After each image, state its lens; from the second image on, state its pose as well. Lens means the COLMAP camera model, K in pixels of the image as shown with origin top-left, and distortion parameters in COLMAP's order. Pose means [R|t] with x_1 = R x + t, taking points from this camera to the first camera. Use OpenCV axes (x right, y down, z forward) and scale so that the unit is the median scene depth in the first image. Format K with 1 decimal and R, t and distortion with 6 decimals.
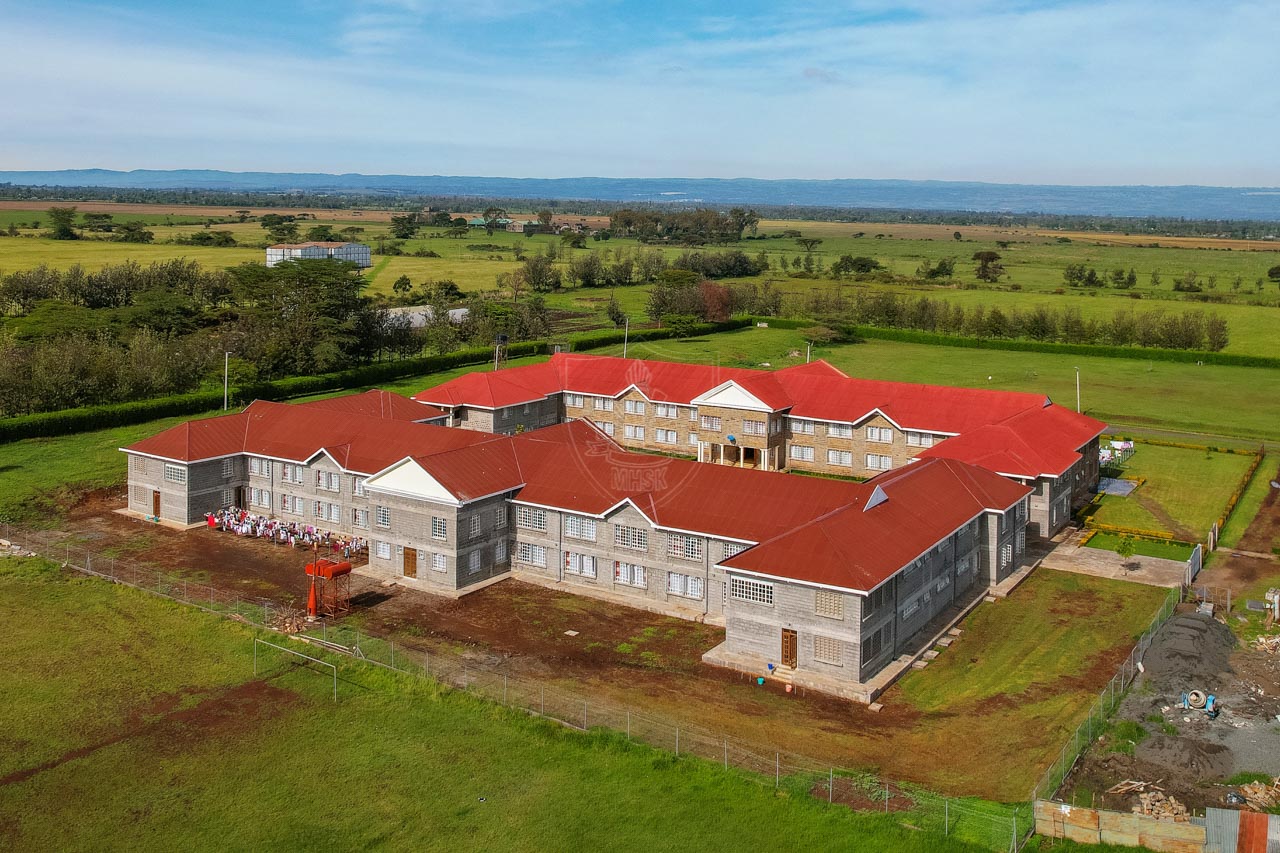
lens RADIAL K [[1260.7, 0, 559.4], [0, 1260.7, 244.7], [0, 0, 1]] dist [-0.039285, 0.000000]
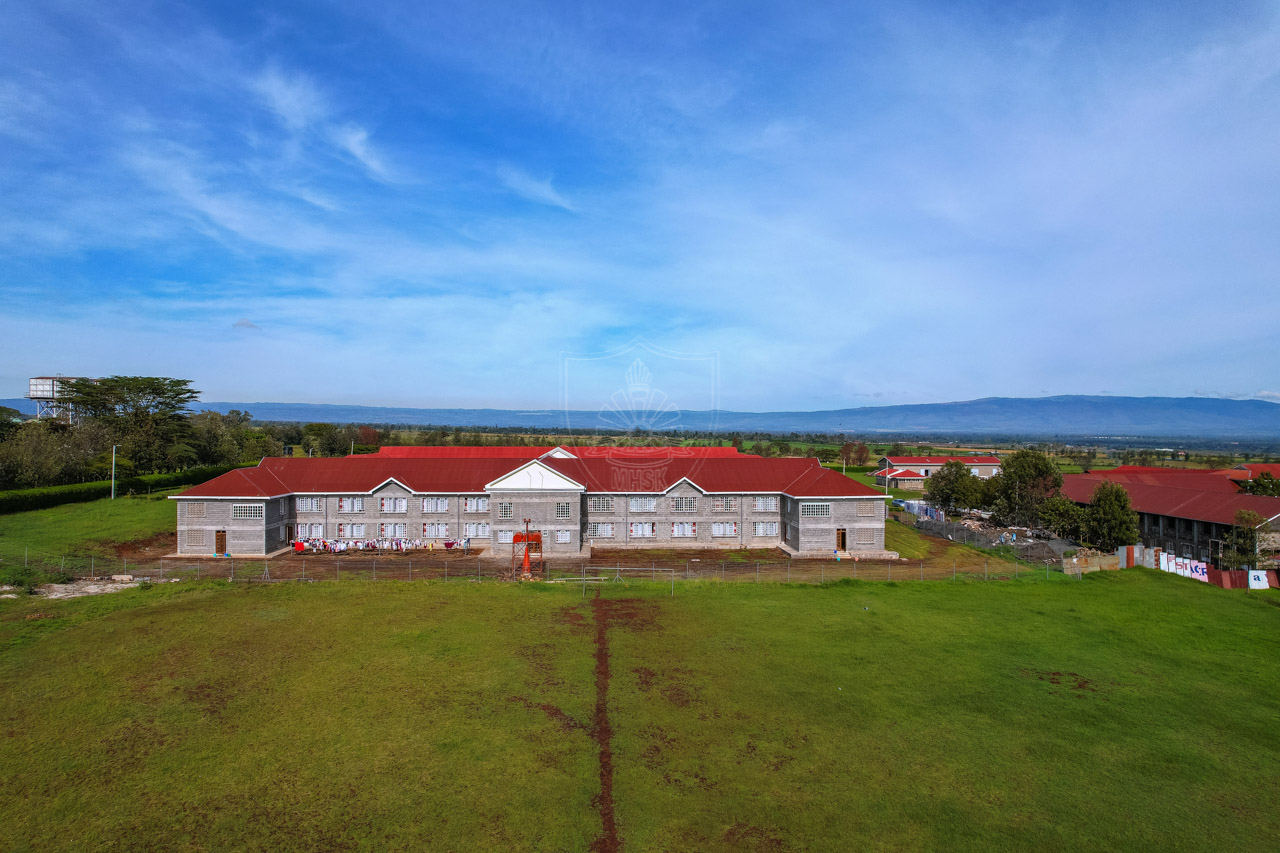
lens RADIAL K [[814.2, 0, 644.9], [0, 814.2, 423.8], [0, 0, 1]] dist [-0.035635, 0.021822]
pose [[0.781313, -0.001917, 0.624136, -0.471110], [0.021811, 0.999468, -0.024234, 0.128671], [-0.623758, 0.032548, 0.780940, 0.217245]]
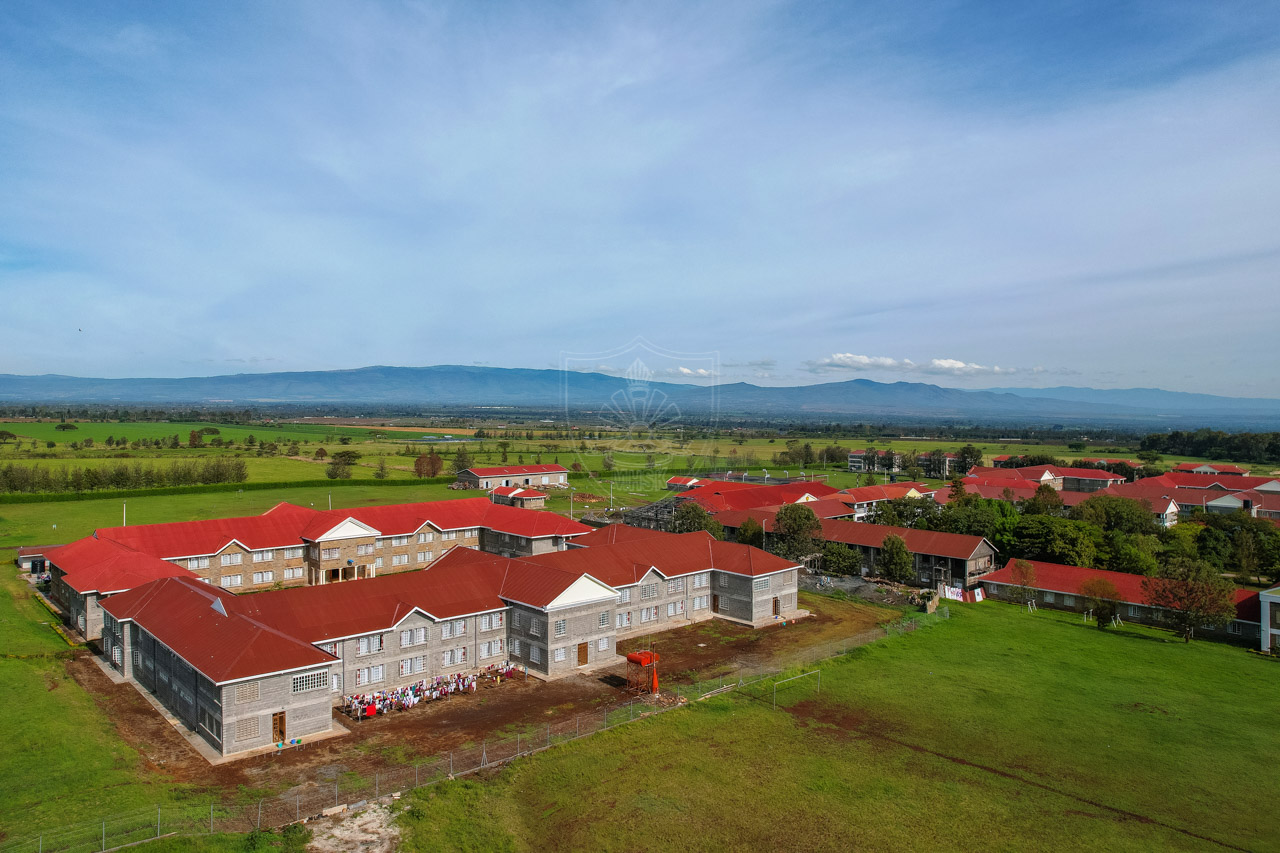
lens RADIAL K [[875.3, 0, 602.9], [0, 875.3, 435.6], [0, 0, 1]] dist [-0.046346, 0.044600]
pose [[0.232608, -0.047834, 0.971394, -0.840445], [0.026098, 0.998737, 0.042931, -0.013717], [-0.972220, 0.015365, 0.233562, 0.640362]]
